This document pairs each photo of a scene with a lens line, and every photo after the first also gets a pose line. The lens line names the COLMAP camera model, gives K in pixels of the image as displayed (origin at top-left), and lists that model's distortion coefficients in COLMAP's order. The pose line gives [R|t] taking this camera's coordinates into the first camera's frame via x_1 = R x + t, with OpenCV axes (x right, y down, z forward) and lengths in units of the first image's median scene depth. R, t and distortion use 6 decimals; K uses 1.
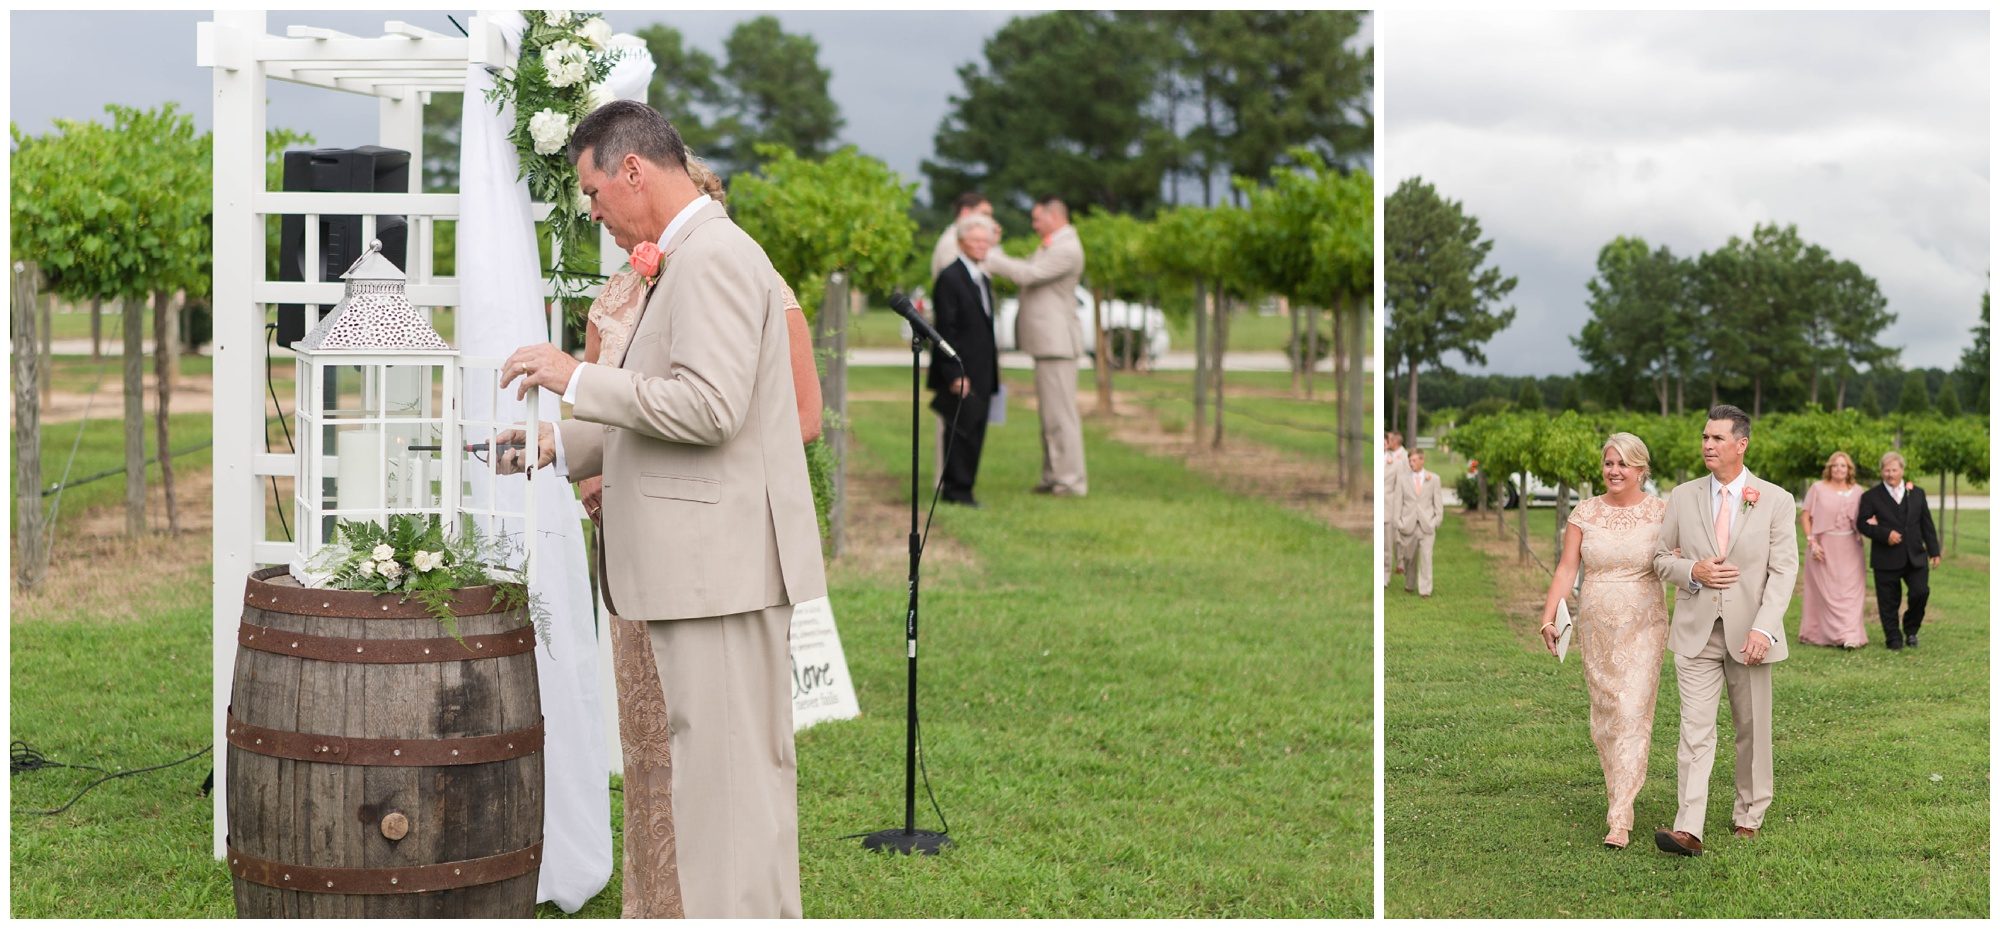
lens RADIAL K [[2820.9, 0, 1000.0], [0, 2820.9, 461.4], [0, 0, 1]] dist [-0.020573, 0.000000]
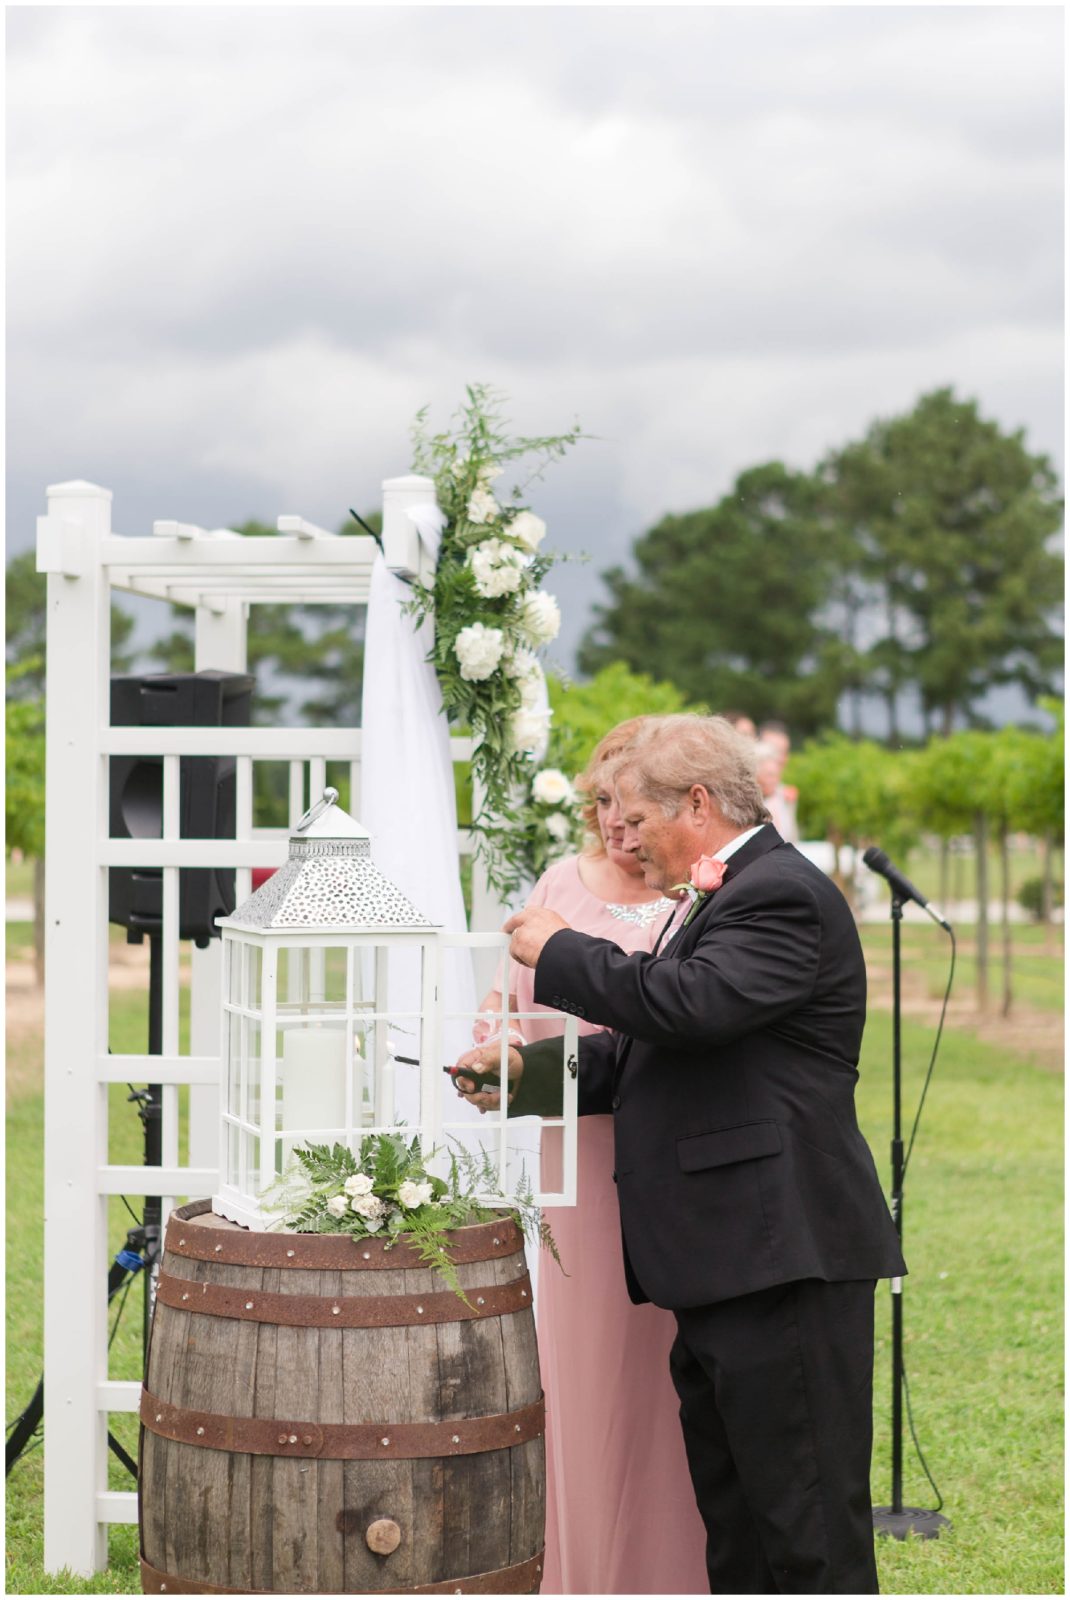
lens RADIAL K [[3142.2, 0, 535.5], [0, 3142.2, 800.7], [0, 0, 1]] dist [-0.015530, 0.000000]
pose [[0.996433, -0.008676, 0.083940, -0.219289], [0.014188, 0.997765, -0.065293, -0.015191], [-0.083186, 0.066251, 0.994329, 0.104234]]
